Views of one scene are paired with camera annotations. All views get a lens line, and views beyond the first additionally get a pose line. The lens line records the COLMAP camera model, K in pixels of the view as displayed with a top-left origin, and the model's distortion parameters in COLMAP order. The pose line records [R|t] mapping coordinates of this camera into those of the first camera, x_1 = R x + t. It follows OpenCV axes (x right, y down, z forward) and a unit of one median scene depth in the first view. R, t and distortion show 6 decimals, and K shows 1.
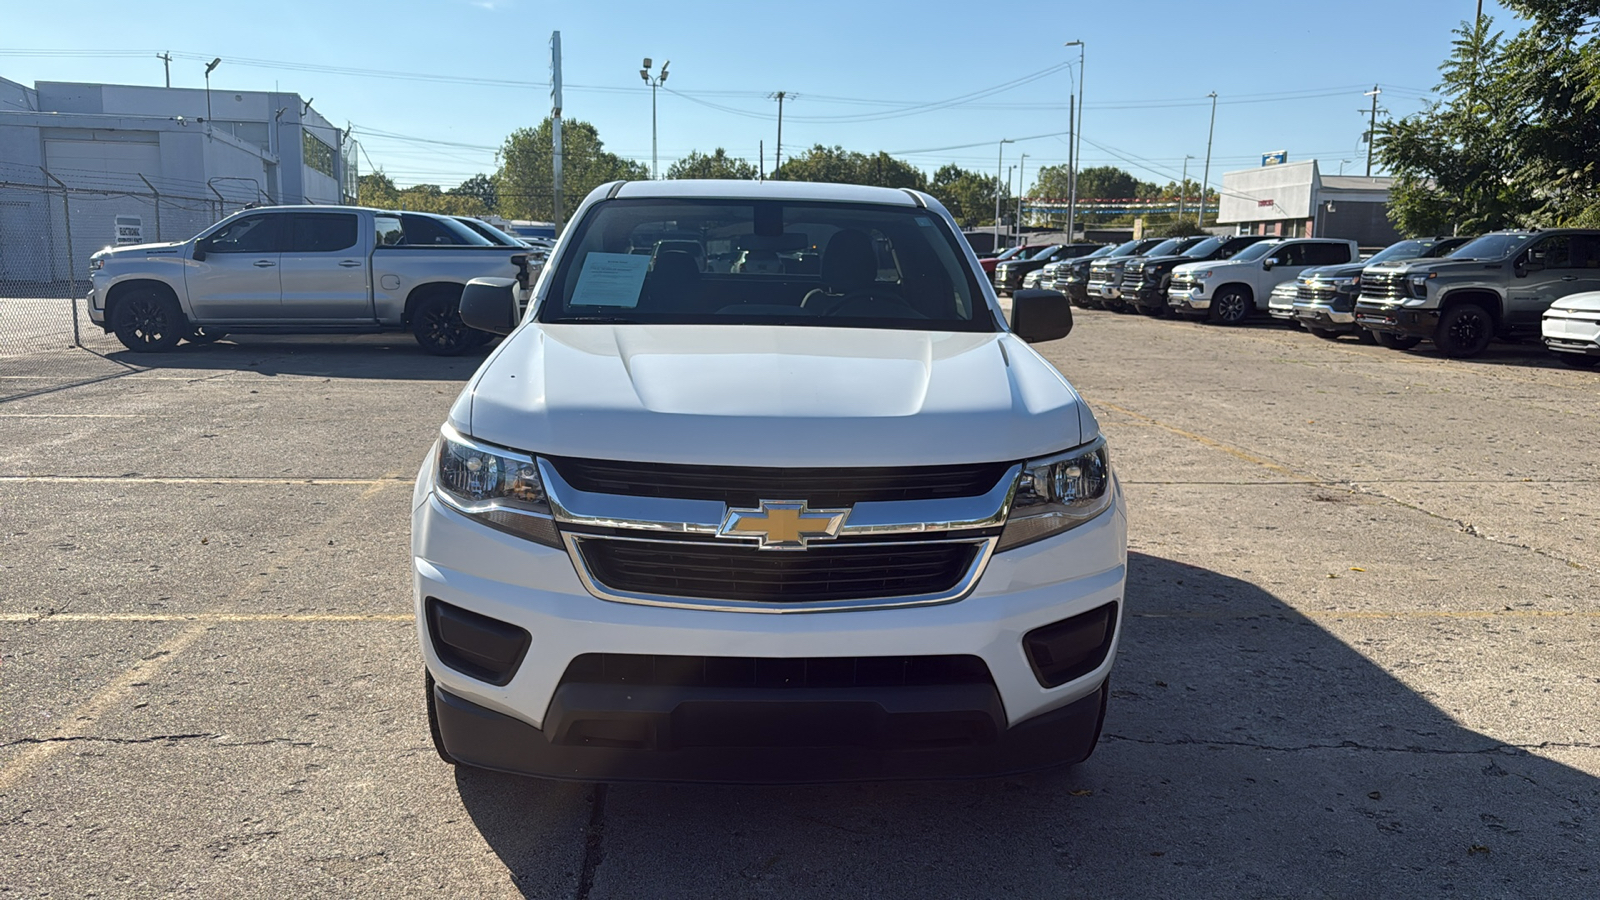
lens RADIAL K [[1309.0, 0, 792.7], [0, 1309.0, 441.3], [0, 0, 1]] dist [-0.000219, 0.012448]
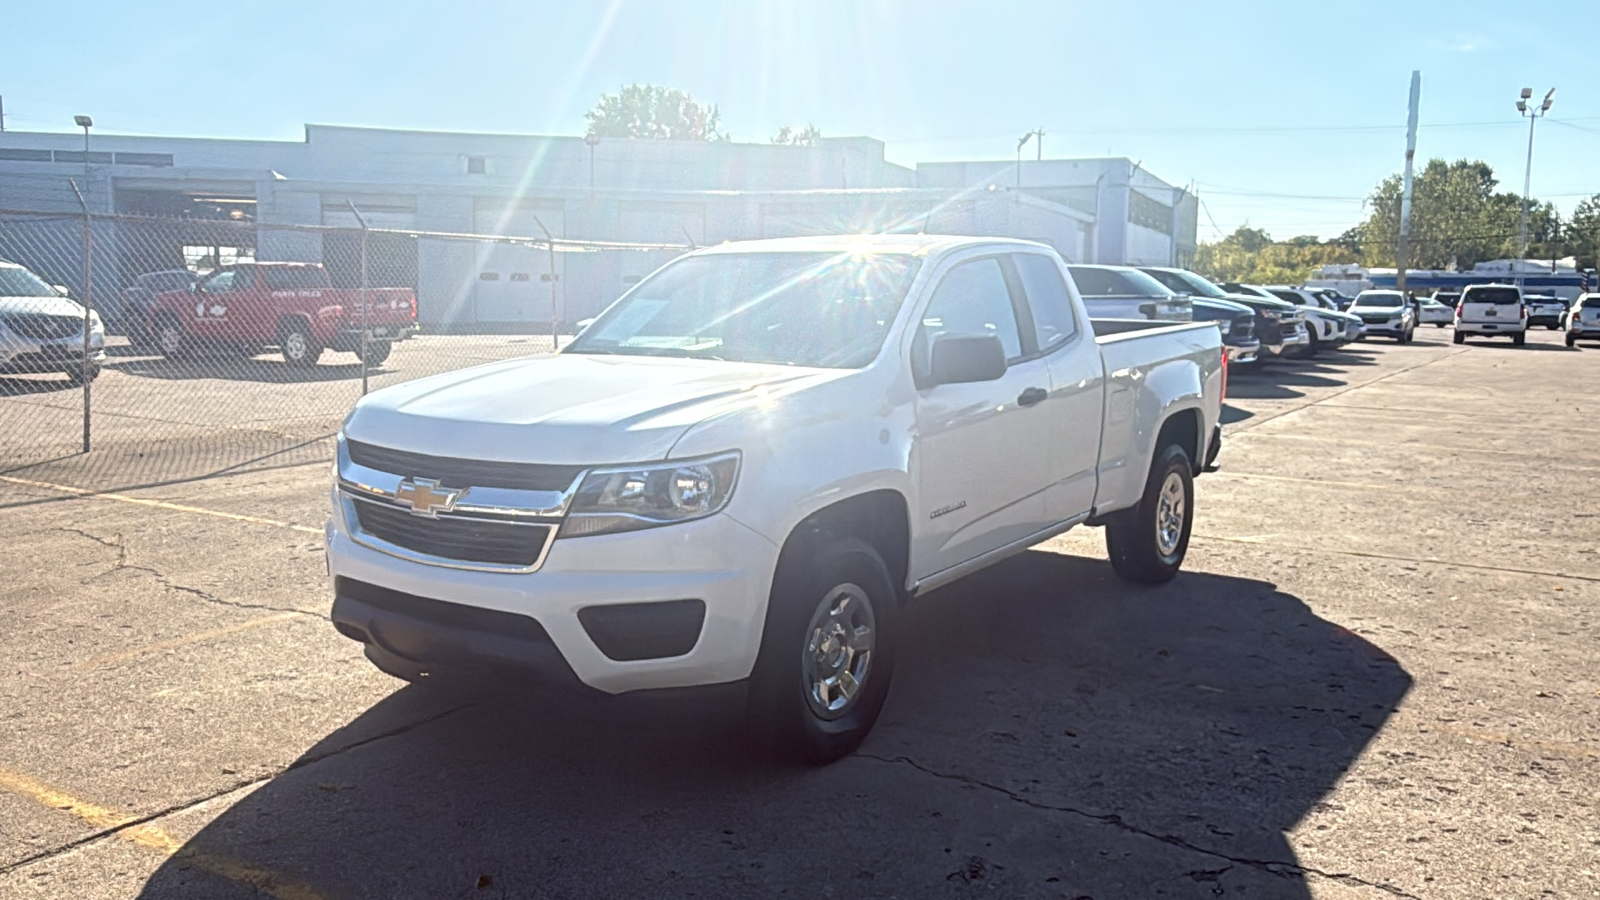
lens RADIAL K [[1266.6, 0, 764.0], [0, 1266.6, 451.5], [0, 0, 1]] dist [0.005960, 0.009843]
pose [[0.794372, 0.067482, -0.603672, 0.566779], [-0.084245, 0.996445, 0.000530, -0.007662], [0.601562, 0.050435, 0.797232, 0.083523]]
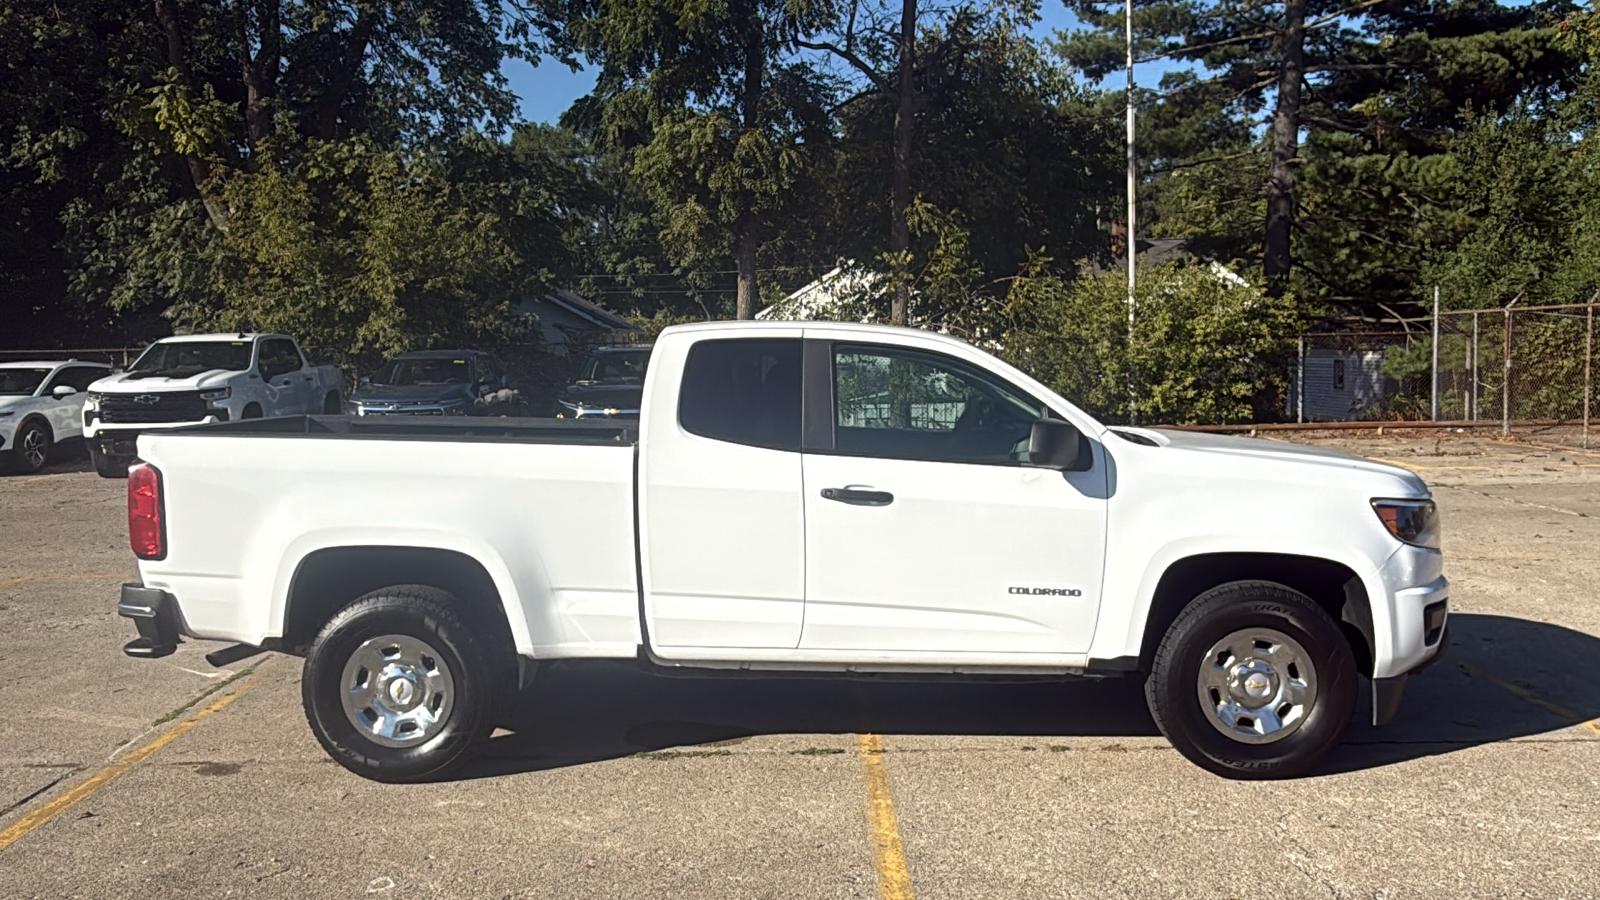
lens RADIAL K [[1309.0, 0, 792.7], [0, 1309.0, 441.3], [0, 0, 1]] dist [-0.000219, 0.012448]
pose [[0.107527, -0.090777, 0.990049, -1.072354], [0.163693, 0.983849, 0.072430, -0.174899], [-0.980634, 0.154276, 0.120650, 0.872721]]
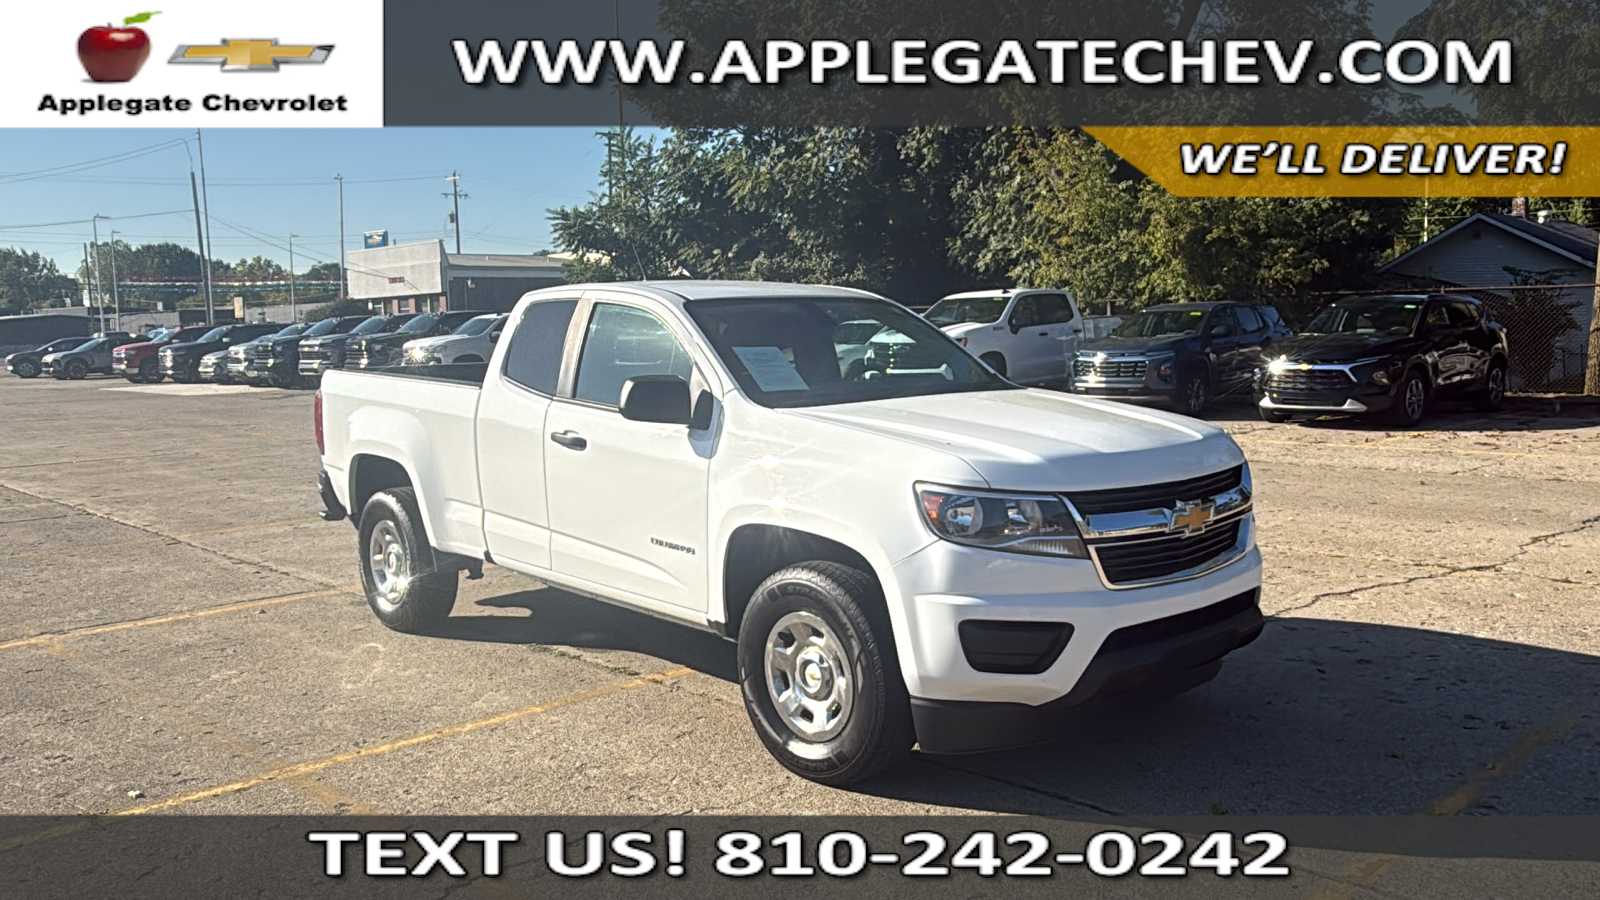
lens RADIAL K [[1277.3, 0, 779.6], [0, 1277.3, 452.0], [0, 0, 1]] dist [0.048155, -0.000165]
pose [[0.779257, -0.100395, 0.618611, -0.668400], [0.128811, 0.991668, -0.001323, -0.035984], [-0.613324, 0.080715, 0.785696, 0.076499]]
